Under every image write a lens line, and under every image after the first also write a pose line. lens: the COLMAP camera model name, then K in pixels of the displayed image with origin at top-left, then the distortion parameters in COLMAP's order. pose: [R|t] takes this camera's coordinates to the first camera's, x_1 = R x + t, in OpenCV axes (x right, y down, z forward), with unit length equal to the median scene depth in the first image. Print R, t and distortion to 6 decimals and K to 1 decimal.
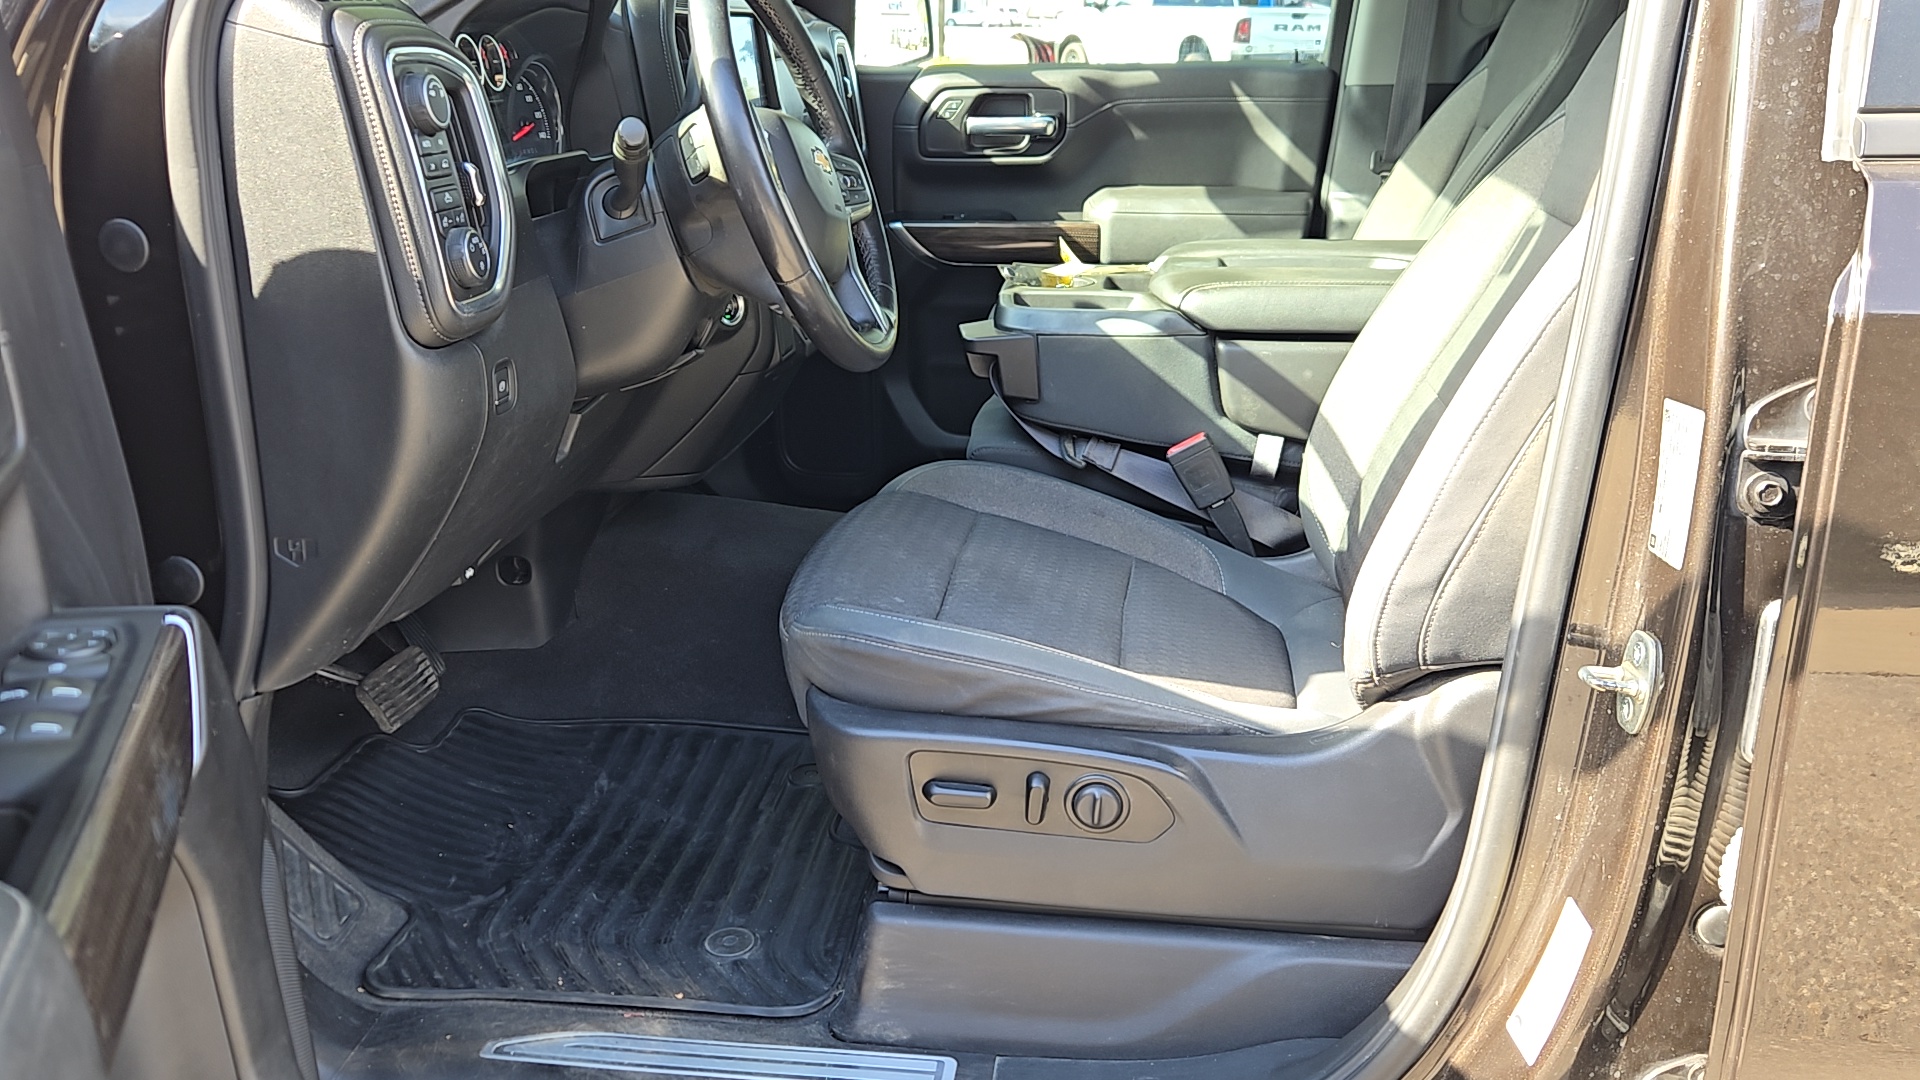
lens RADIAL K [[1605.6, 0, 954.9], [0, 1605.6, 538.9], [0, 0, 1]] dist [0.005320, -0.006448]
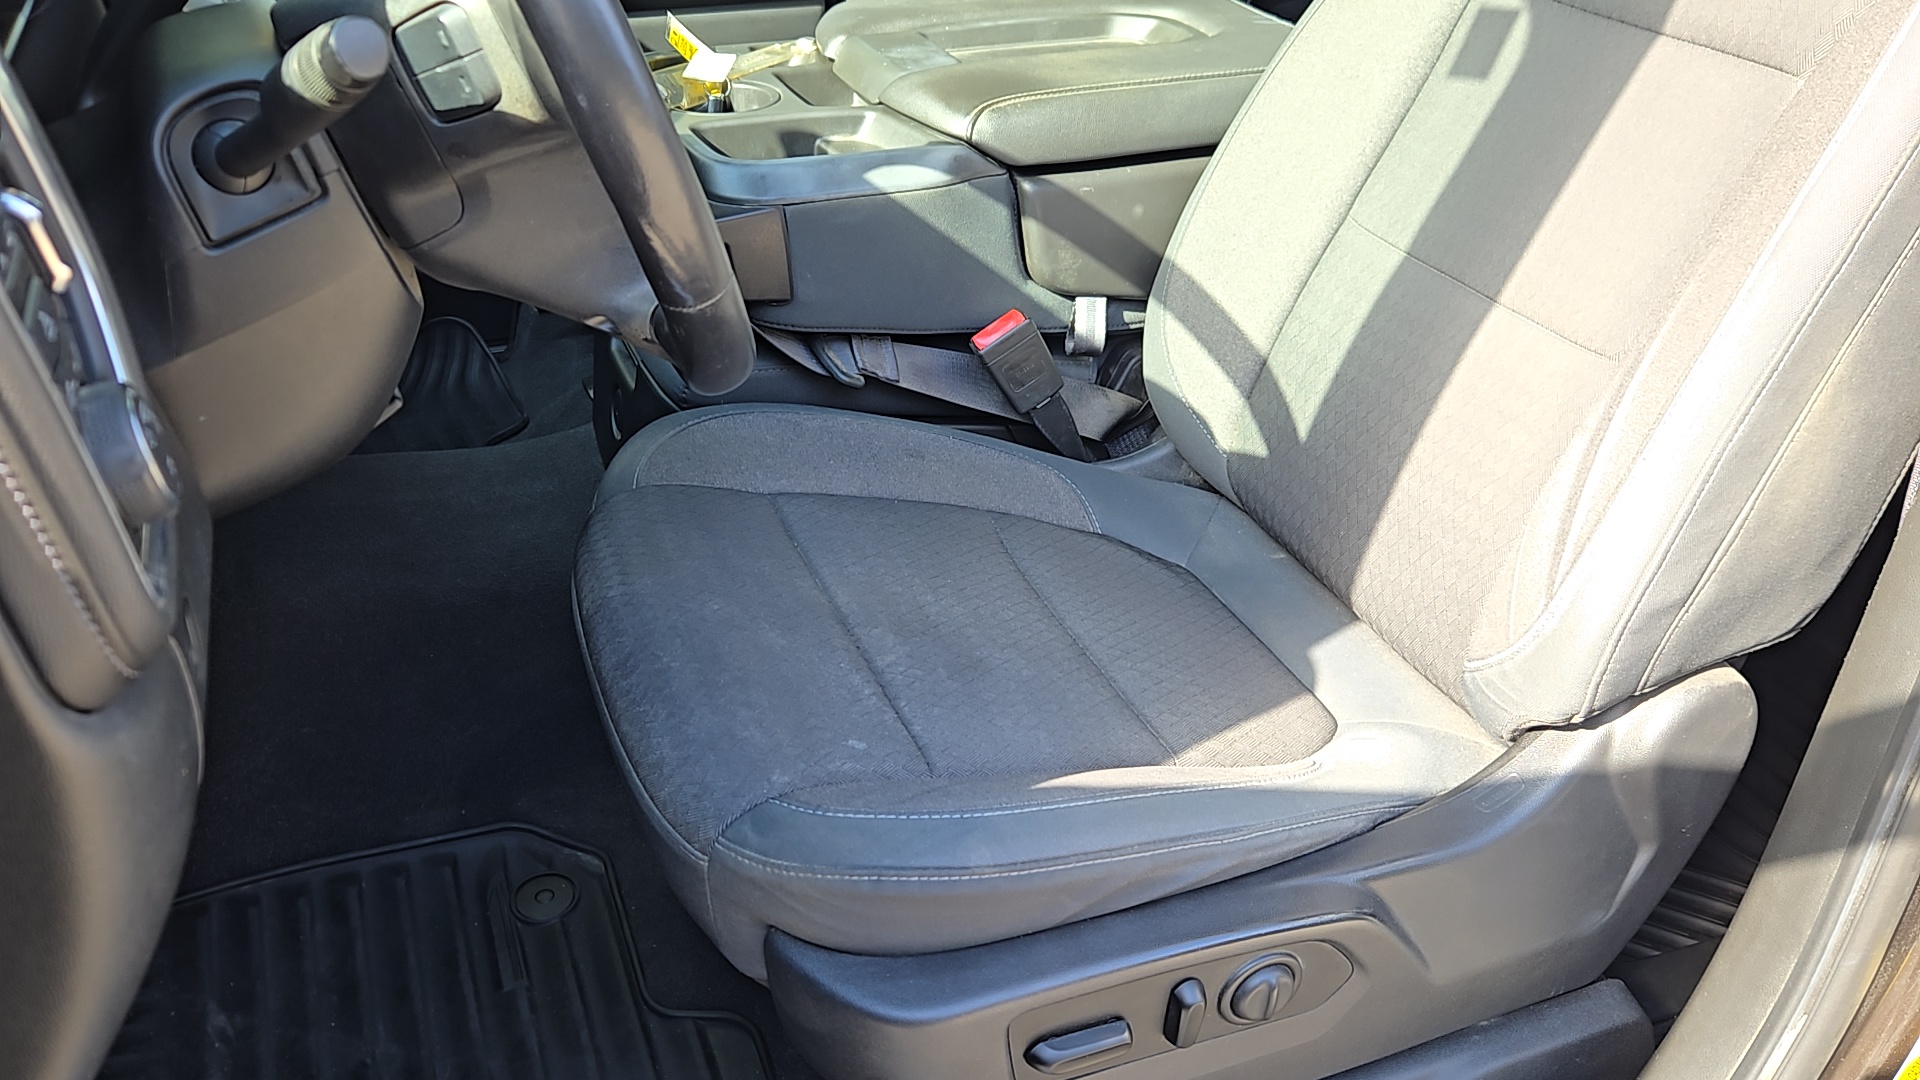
lens RADIAL K [[1605.6, 0, 954.9], [0, 1605.6, 538.9], [0, 0, 1]] dist [0.005320, -0.006448]
pose [[0.869849, -0.235079, 0.433706, -0.202967], [0.129158, 0.957017, 0.259684, -0.156267], [-0.476110, -0.169869, 0.862823, 0.368709]]
